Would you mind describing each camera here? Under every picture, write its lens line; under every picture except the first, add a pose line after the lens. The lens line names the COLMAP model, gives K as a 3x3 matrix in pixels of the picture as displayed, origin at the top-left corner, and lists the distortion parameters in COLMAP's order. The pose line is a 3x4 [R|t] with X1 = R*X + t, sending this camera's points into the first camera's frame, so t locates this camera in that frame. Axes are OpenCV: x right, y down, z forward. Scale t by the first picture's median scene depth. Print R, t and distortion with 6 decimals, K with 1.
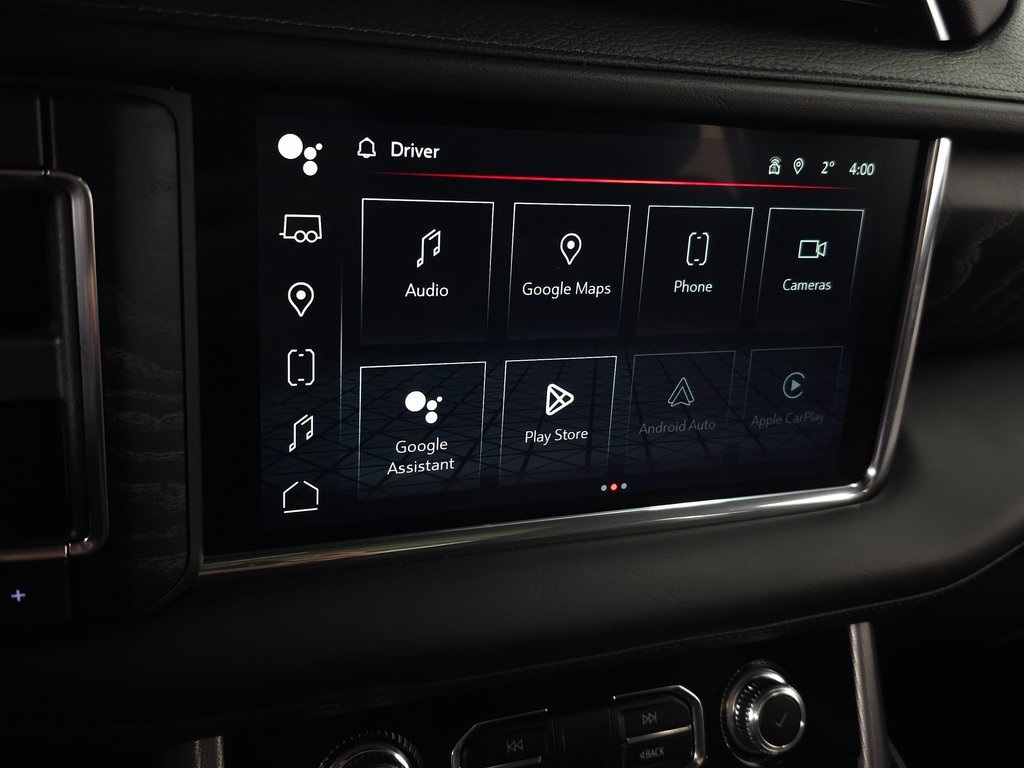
lens RADIAL K [[963.1, 0, 514.0], [0, 963.1, 371.5], [0, 0, 1]] dist [0.006858, -0.015485]
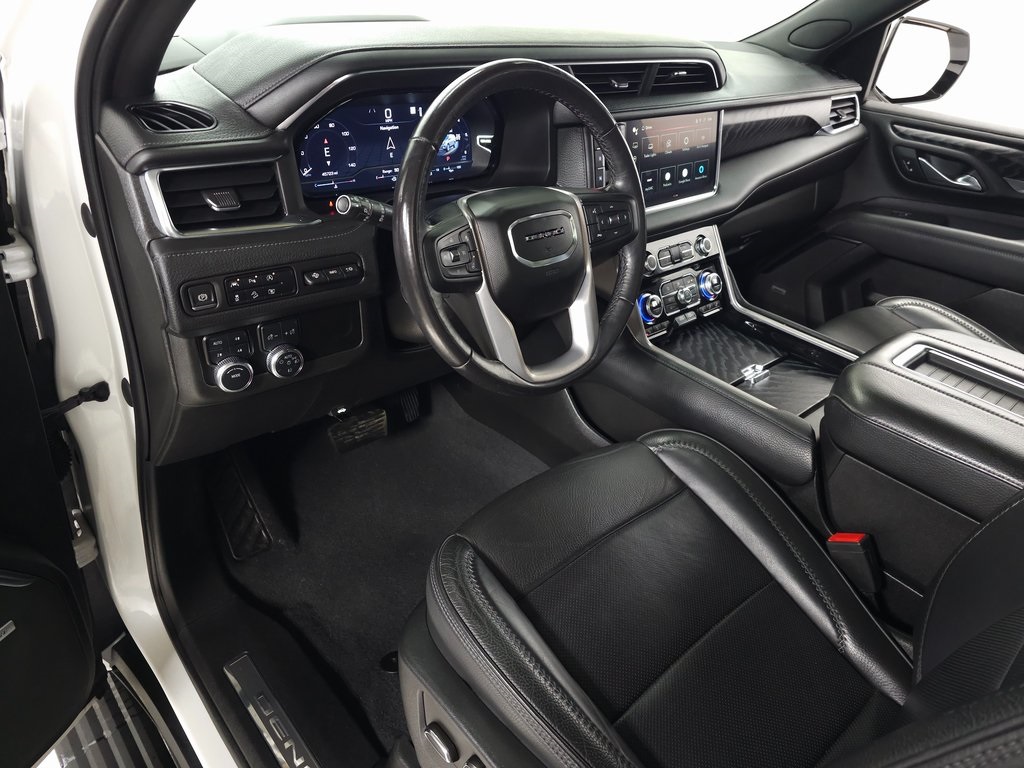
lens RADIAL K [[664.5, 0, 499.8], [0, 664.5, 372.1], [0, 0, 1]] dist [0.049321, -0.045444]
pose [[0.937293, -0.235989, 0.256499, -1.914021], [0.201649, 0.967404, 0.153191, 0.307321], [-0.284290, -0.091862, 0.954327, -2.160064]]
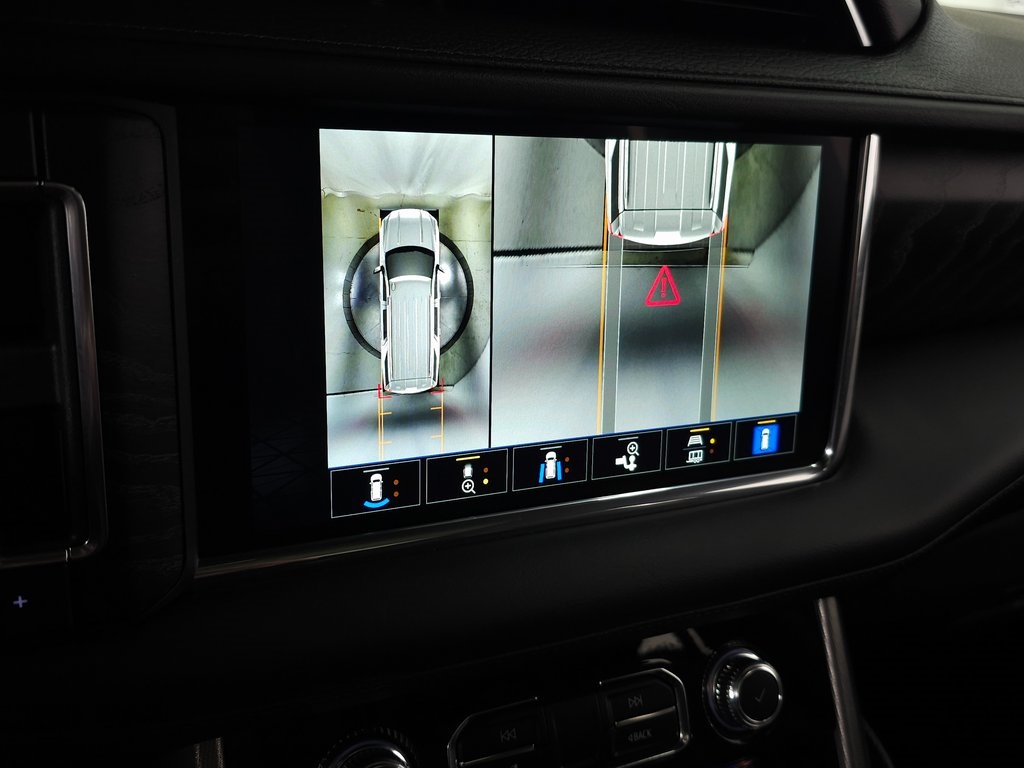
lens RADIAL K [[963.1, 0, 514.0], [0, 963.1, 371.5], [0, 0, 1]] dist [0.006858, -0.015485]
pose [[0.996746, -0.052480, 0.061175, -0.038015], [0.055191, 0.997528, -0.043500, 0.051913], [-0.058741, 0.046735, 0.997179, -0.041931]]
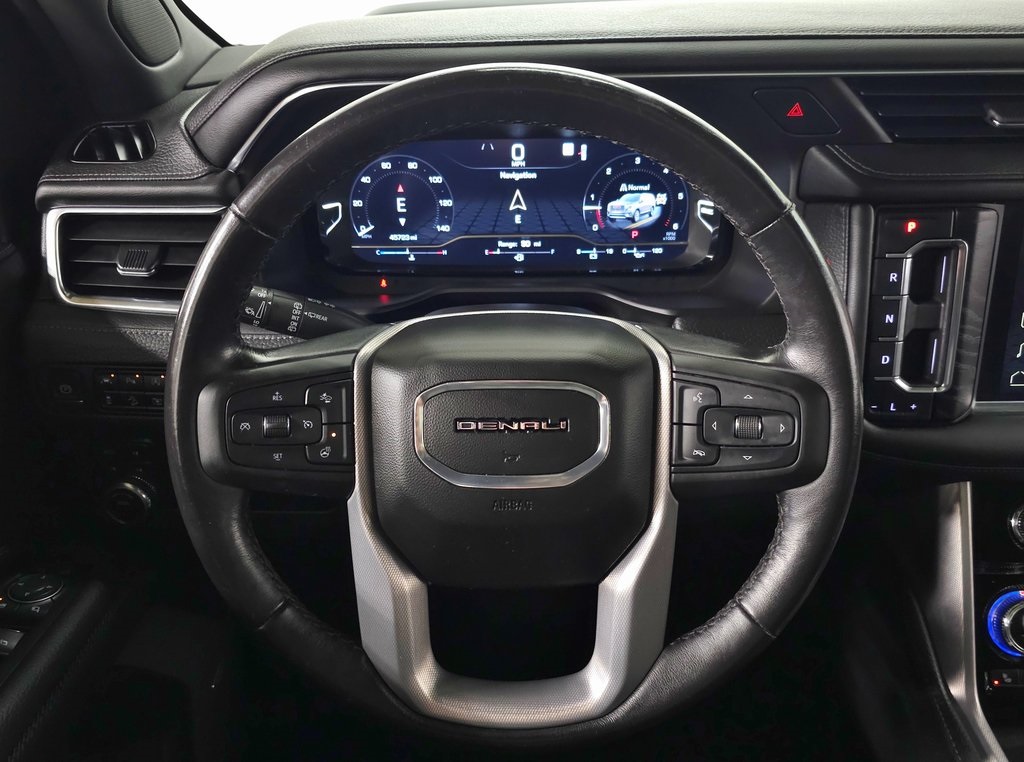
lens RADIAL K [[845.6, 0, 518.4], [0, 845.6, 385.9], [0, 0, 1]] dist [0.078005, -0.120490]
pose [[0.918381, 0.035921, -0.394064, -0.475798], [-0.030924, 0.999341, 0.019025, 0.136367], [0.394487, -0.005286, 0.918886, -1.193498]]
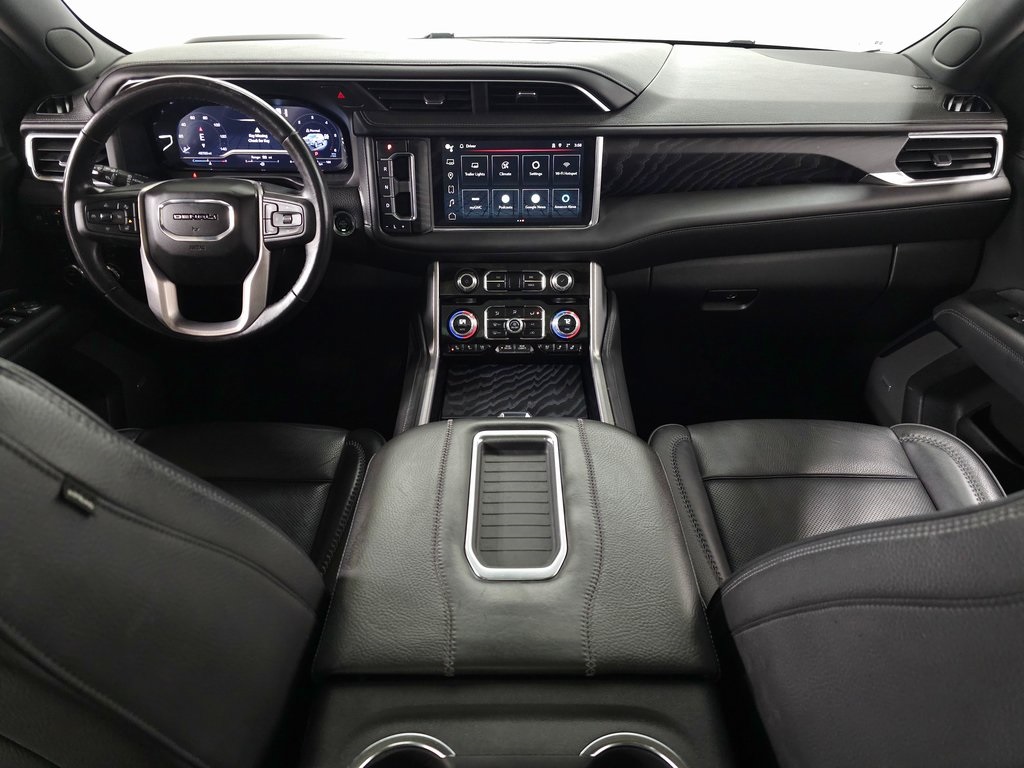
lens RADIAL K [[664.5, 0, 499.8], [0, 664.5, 372.1], [0, 0, 1]] dist [0.049321, -0.045444]
pose [[0.926748, 0.075550, -0.368008, 1.334198], [-0.037320, 0.993239, 0.109922, 0.532408], [0.373824, -0.088136, 0.923302, -2.185128]]
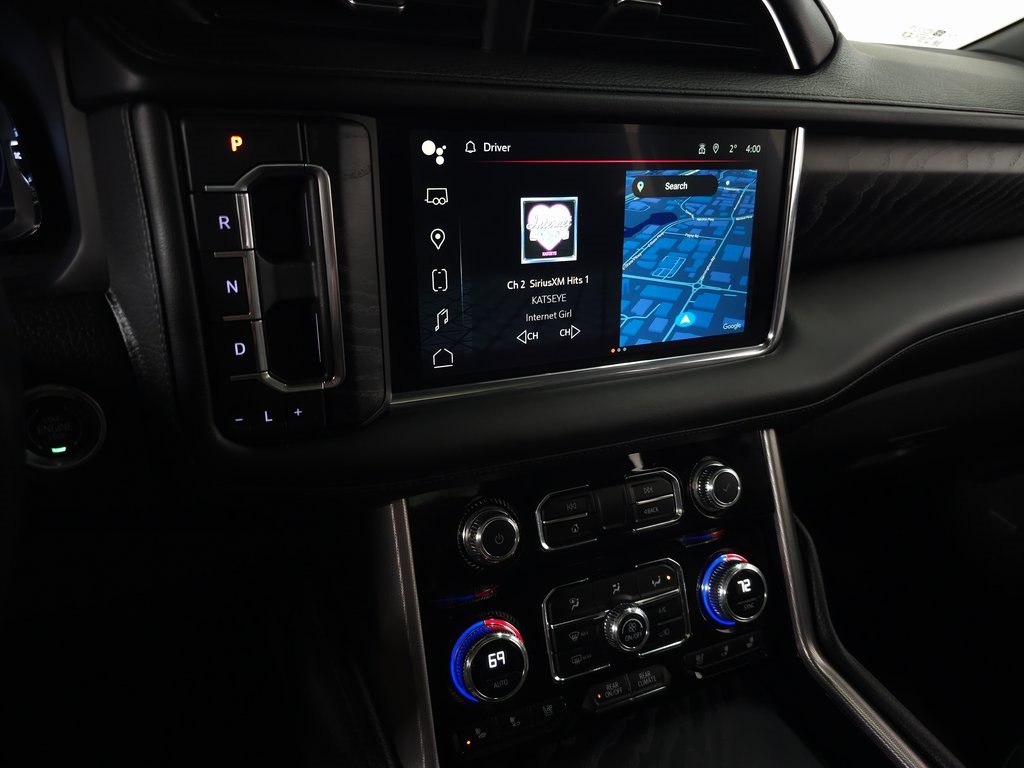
lens RADIAL K [[698.3, 0, 512.9], [0, 698.3, 379.4], [0, 0, 1]] dist [0.030395, -0.048837]
pose [[0.996945, -0.075744, 0.019072, -0.116623], [0.075318, 0.996913, 0.022159, 0.141507], [-0.020691, -0.020655, 0.999573, -0.232095]]
